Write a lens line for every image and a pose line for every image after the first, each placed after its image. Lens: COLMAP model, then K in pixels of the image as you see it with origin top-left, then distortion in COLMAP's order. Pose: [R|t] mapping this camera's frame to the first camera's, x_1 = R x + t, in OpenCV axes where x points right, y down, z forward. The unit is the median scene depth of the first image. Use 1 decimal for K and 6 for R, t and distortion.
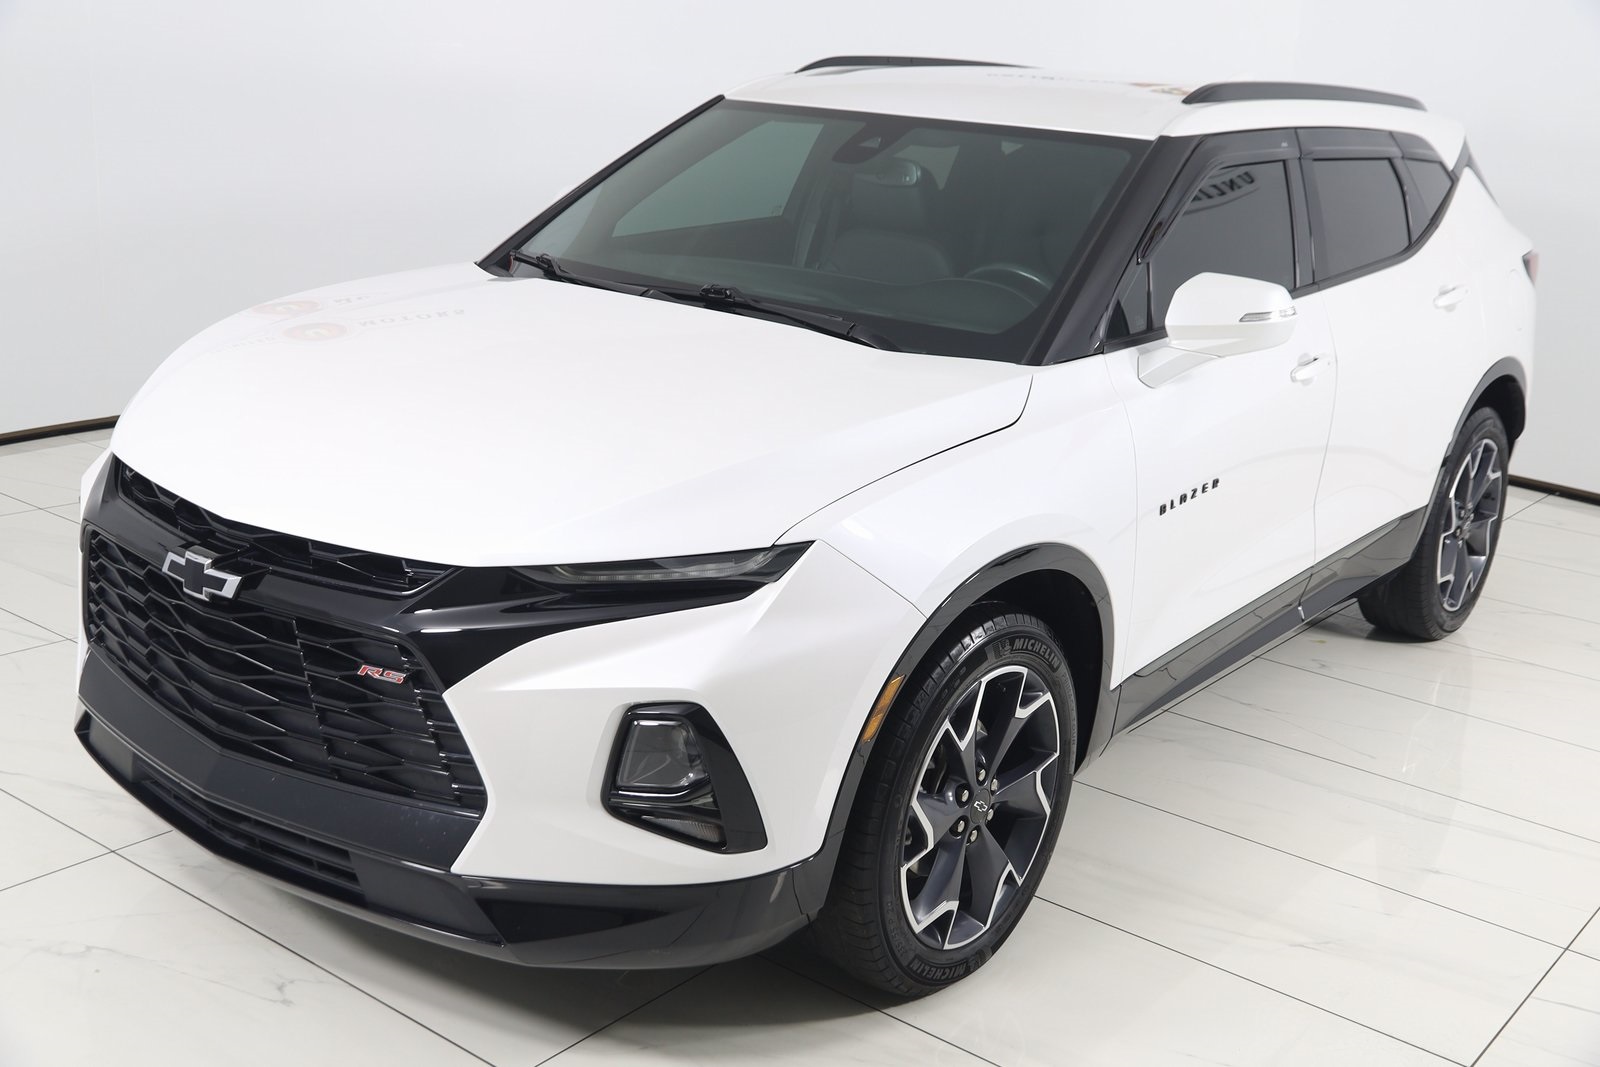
lens RADIAL K [[1734.9, 0, 806.4], [0, 1734.9, 527.2], [0, 0, 1]] dist [0.029251, 0.000000]
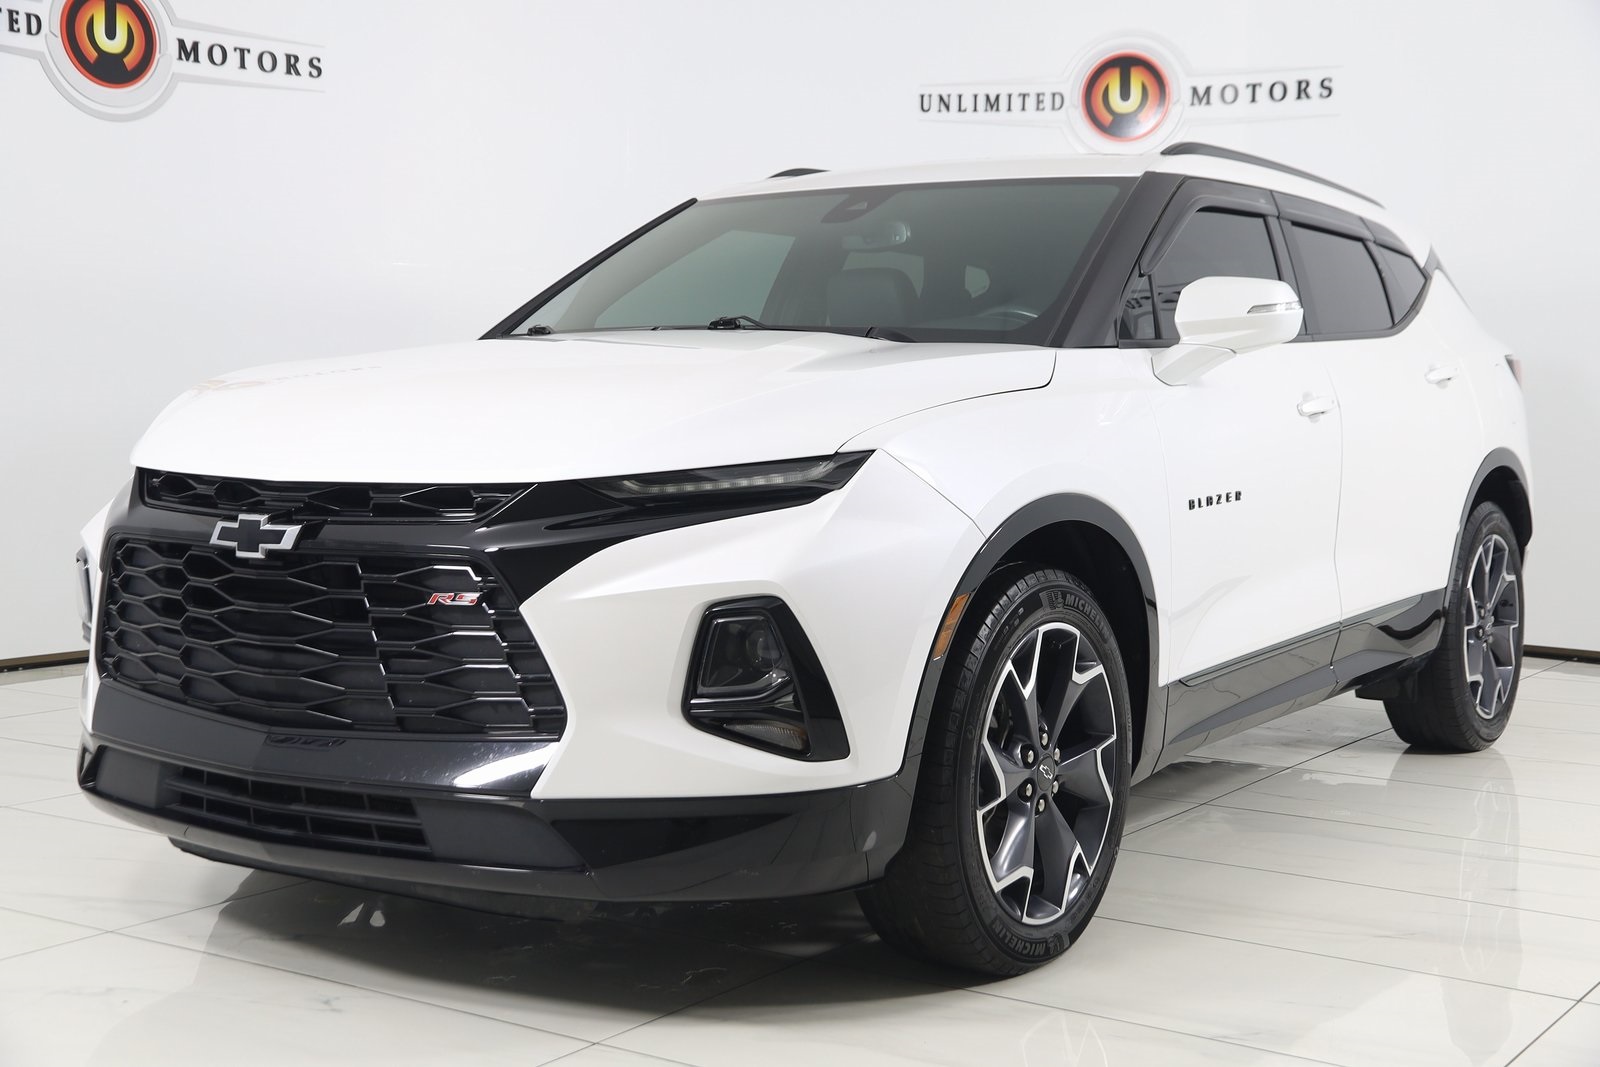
lens RADIAL K [[2015.3, 0, 814.4], [0, 2015.3, 534.0], [0, 0, 1]] dist [0.056391, 0.000000]
pose [[0.996217, -0.058597, 0.064176, -0.094432], [0.070509, 0.976691, -0.202739, 0.253085], [-0.050800, 0.206497, 0.977127, -0.124618]]
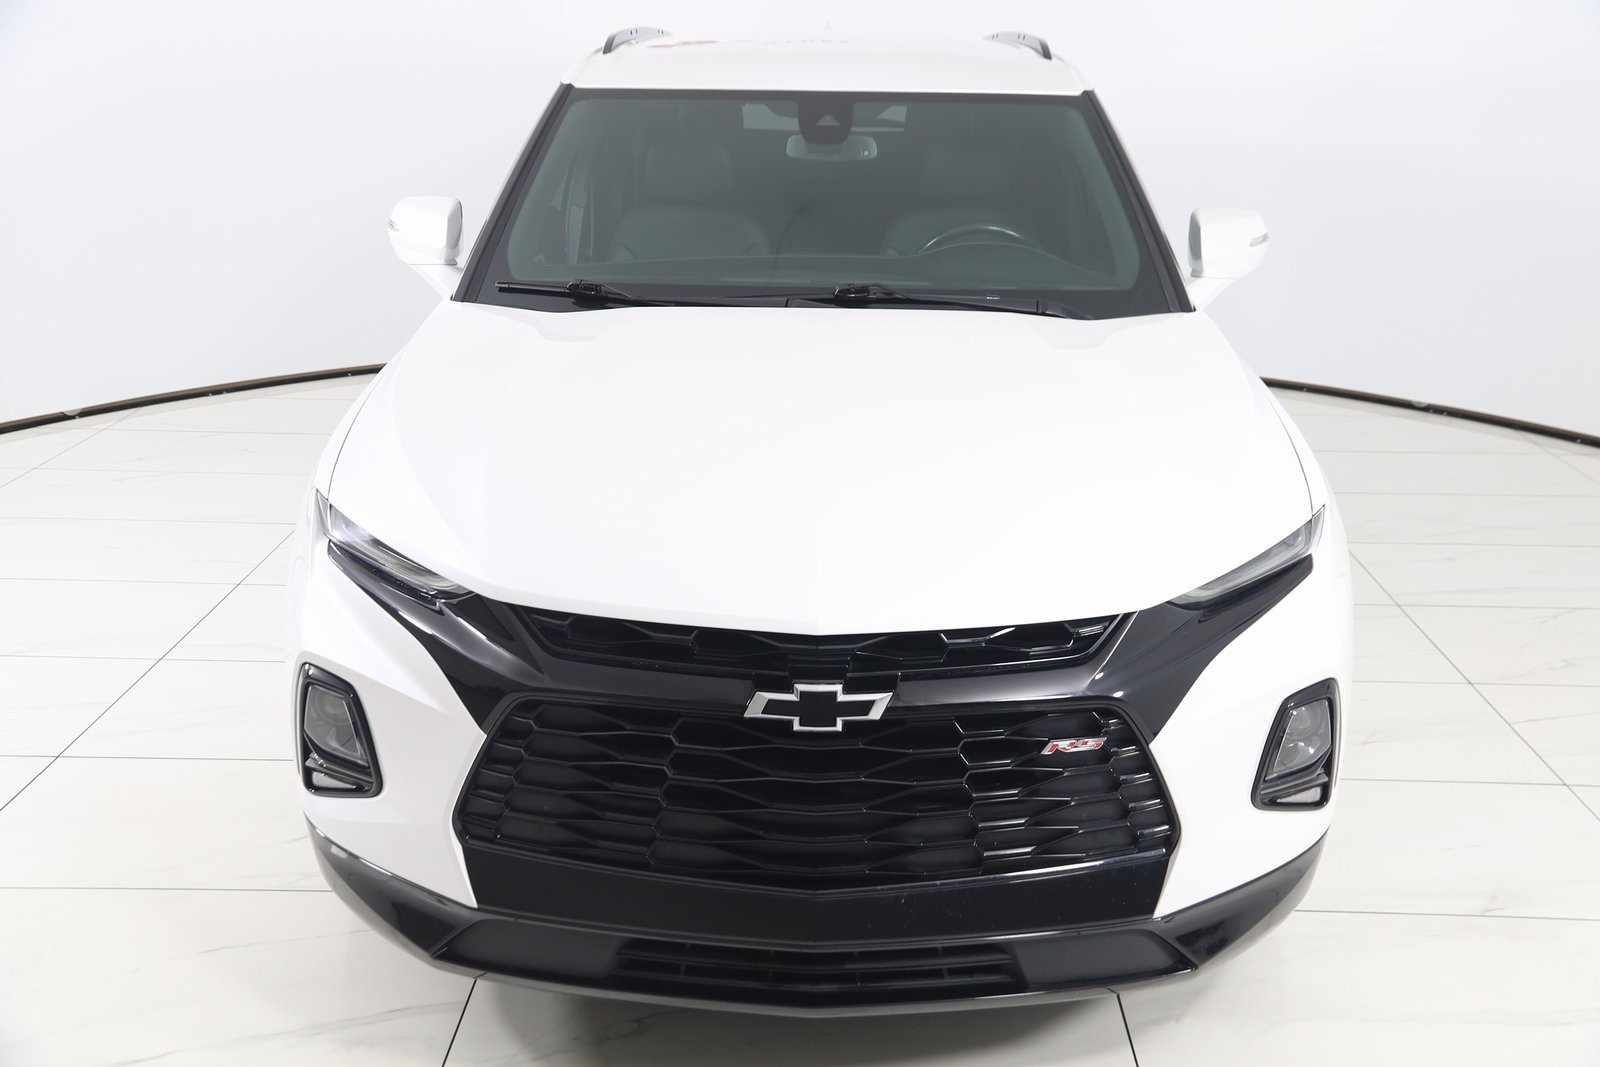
lens RADIAL K [[1578.4, 0, 806.9], [0, 1578.4, 520.6], [0, 0, 1]] dist [0.046561, 0.000000]
pose [[0.800705, -0.234017, 0.551460, -0.684628], [0.199238, 0.972168, 0.123260, -0.142924], [-0.564956, 0.011177, 0.825045, 0.320457]]
